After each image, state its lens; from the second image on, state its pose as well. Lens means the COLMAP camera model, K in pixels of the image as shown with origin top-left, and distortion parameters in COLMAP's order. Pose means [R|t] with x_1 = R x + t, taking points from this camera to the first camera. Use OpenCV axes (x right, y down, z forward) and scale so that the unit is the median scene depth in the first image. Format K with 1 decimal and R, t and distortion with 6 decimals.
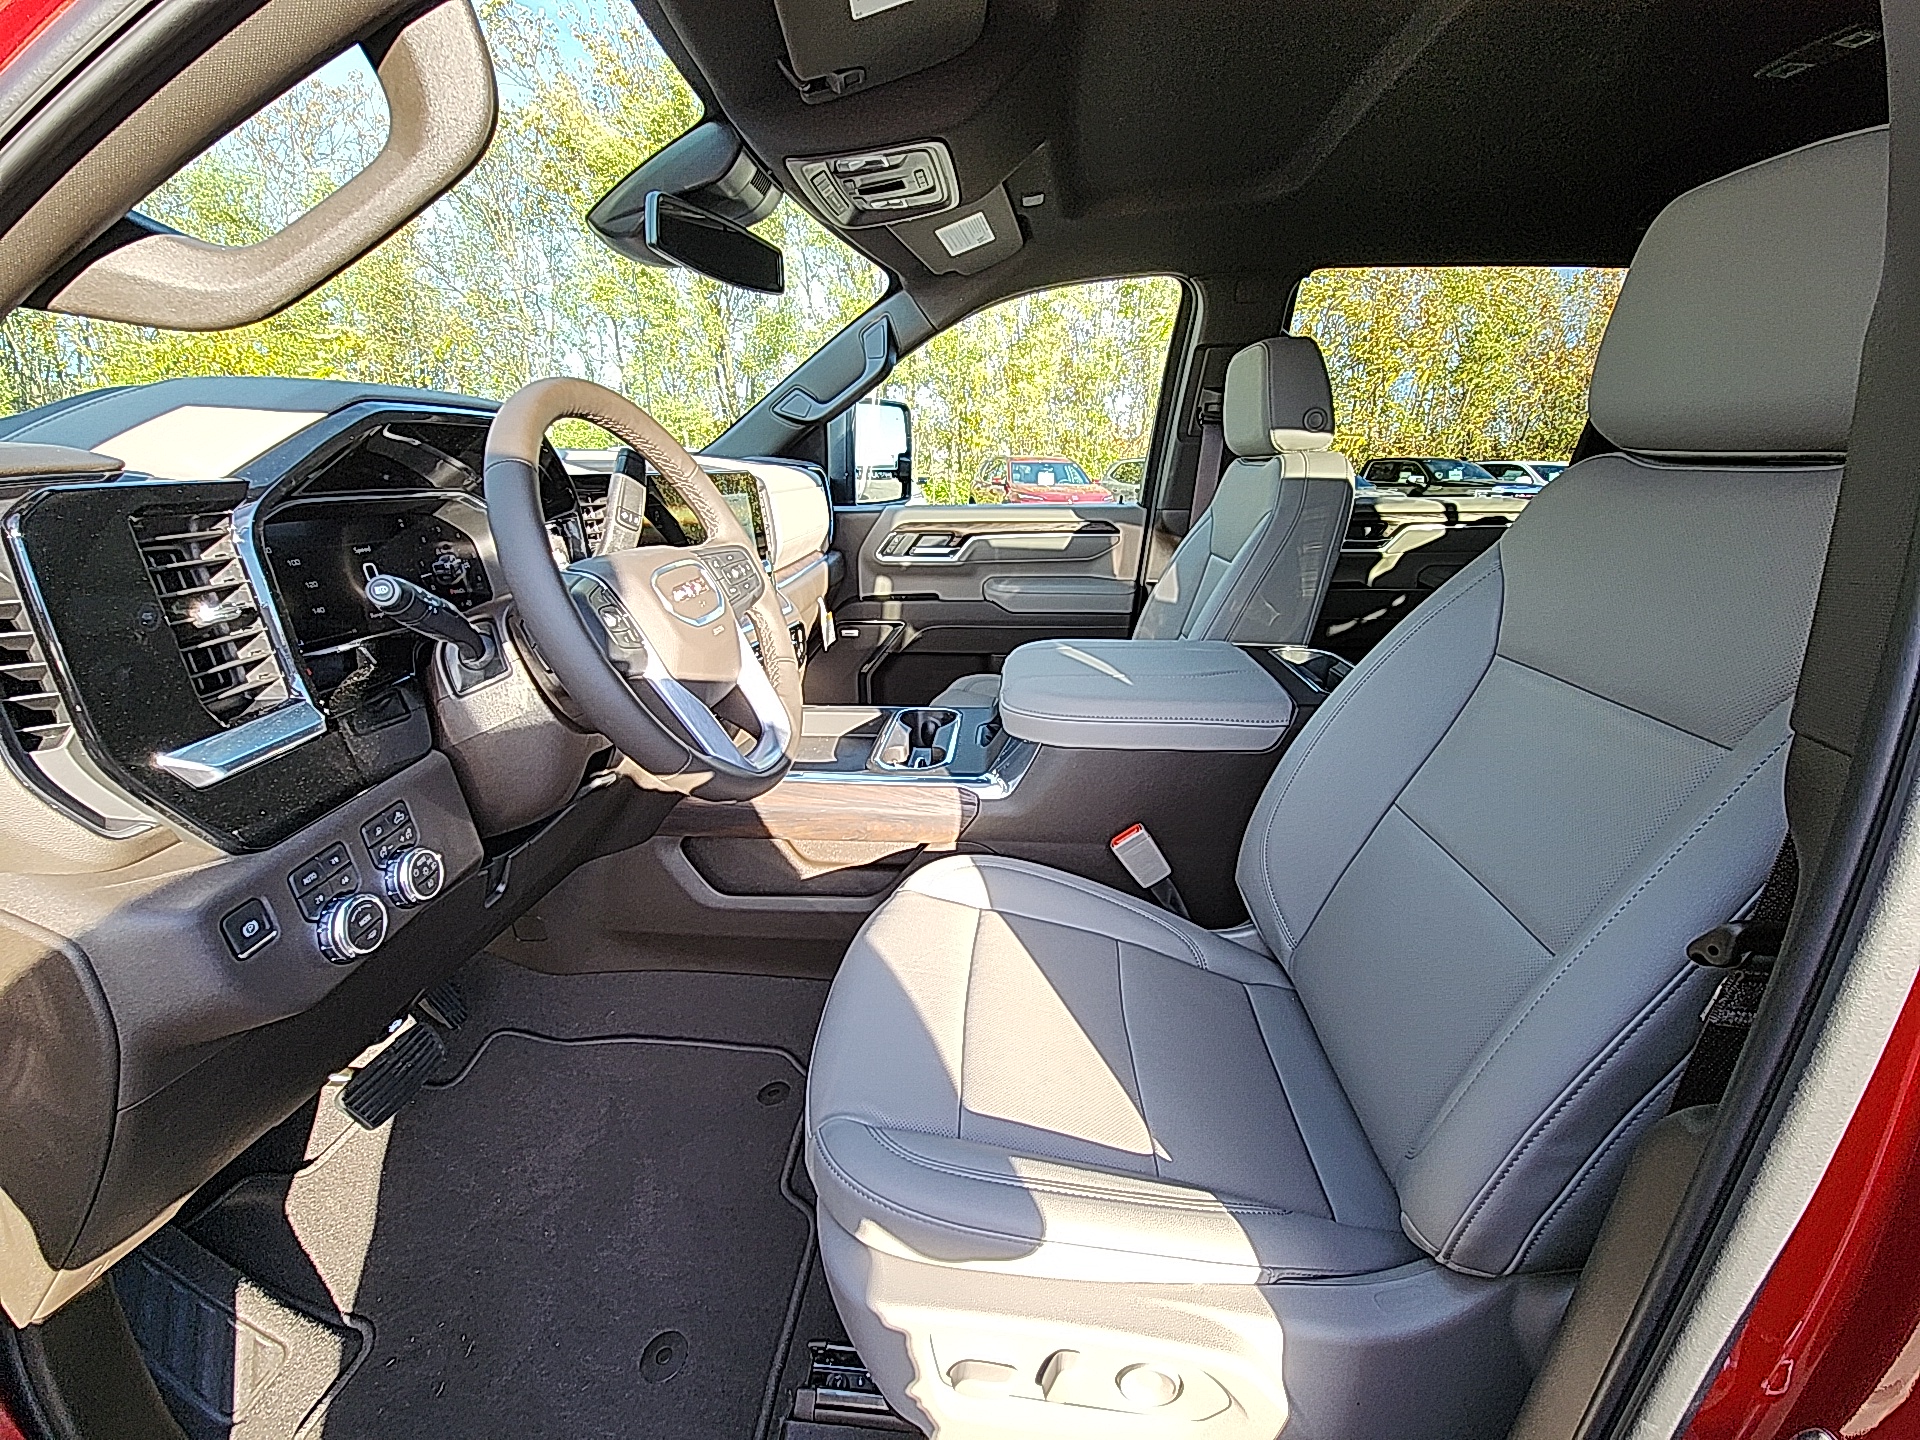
lens RADIAL K [[770.0, 0, 954.9], [0, 770.0, 689.5], [0, 0, 1]] dist [0.010854, -0.006364]
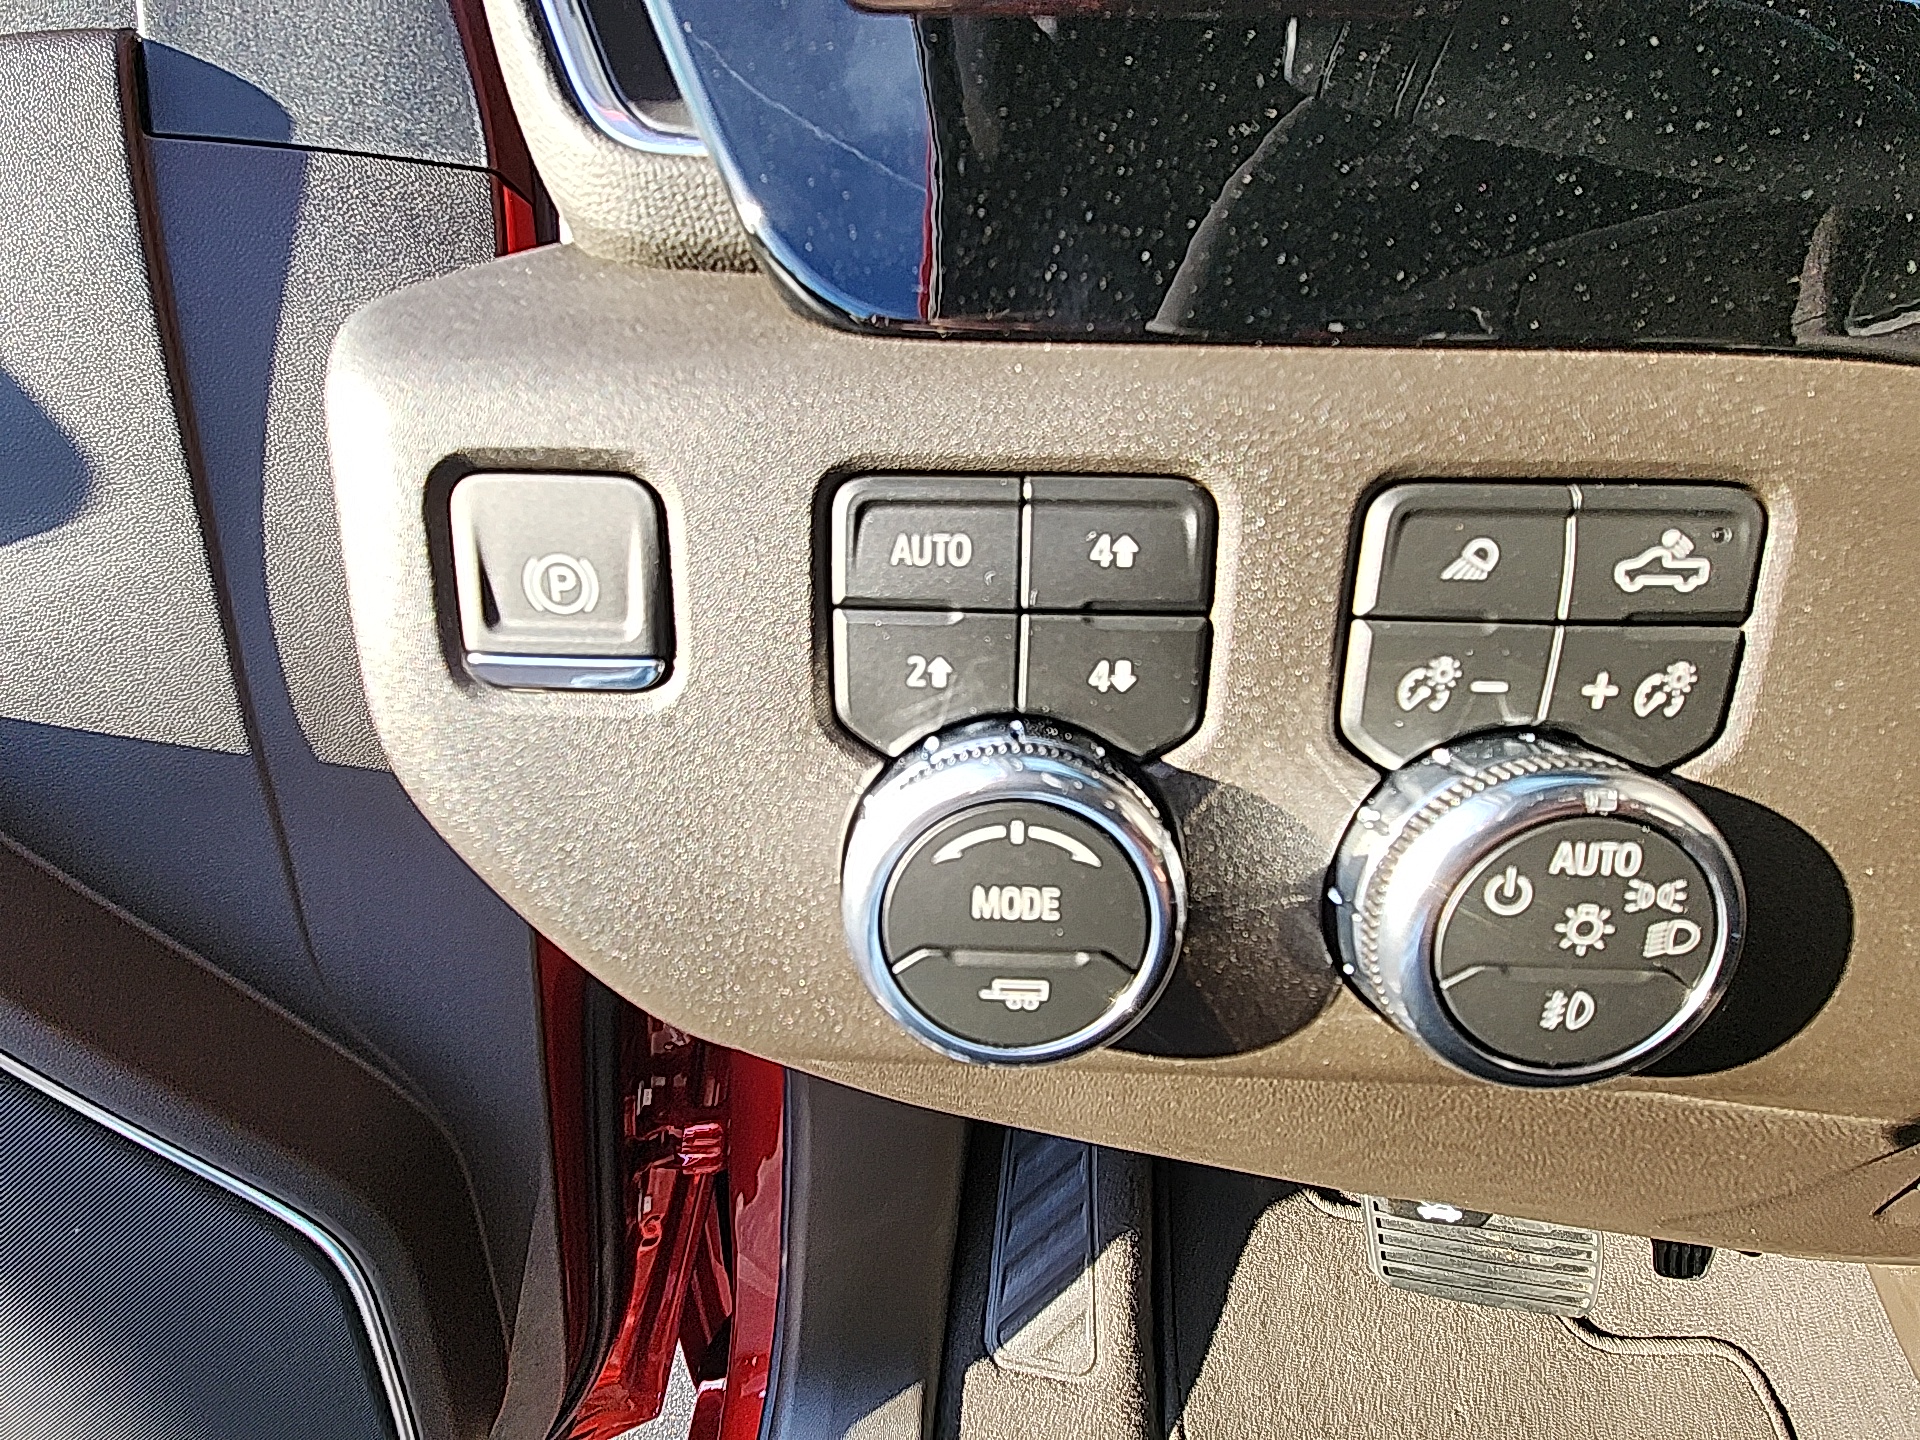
lens RADIAL K [[768.6, 0, 958.5], [0, 768.6, 698.9], [0, 0, 1]] dist [0.021286, -0.014439]
pose [[-0.079431, 0.343891, -0.935644, -0.234651], [-0.306816, 0.884611, 0.351181, 0.076685], [0.948449, 0.314965, 0.035246, 0.369852]]
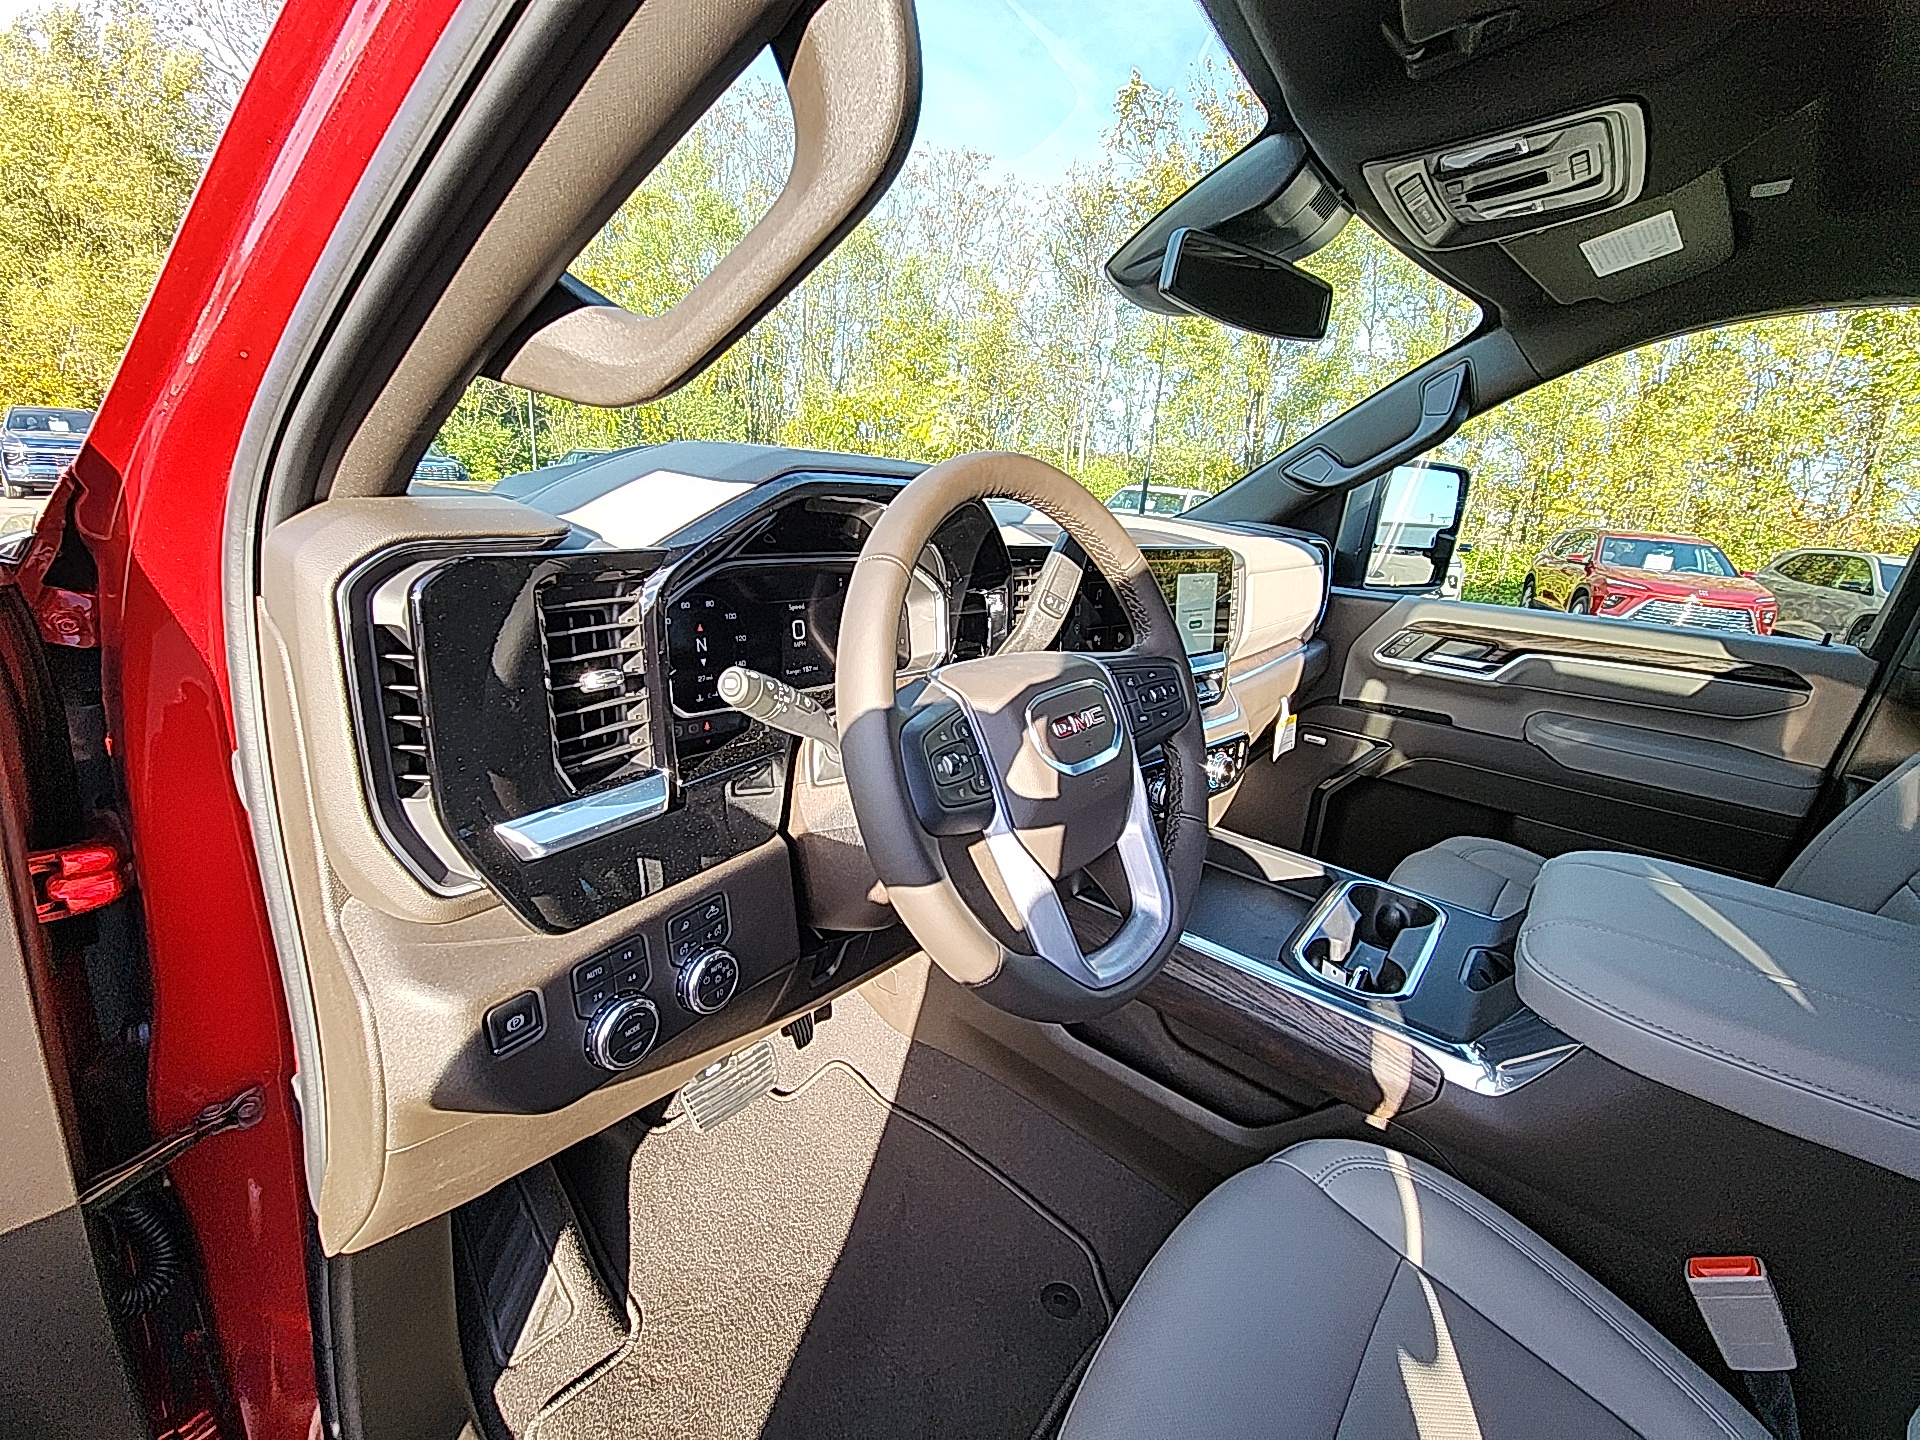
lens RADIAL K [[770.3, 0, 946.0], [0, 770.3, 695.4], [0, 0, 1]] dist [0.005044, -0.003808]
pose [[0.806318, 0.215439, -0.550852, -0.015747], [-0.239398, 0.970484, 0.029136, -0.078005], [0.540870, 0.108380, 0.834095, 0.148990]]
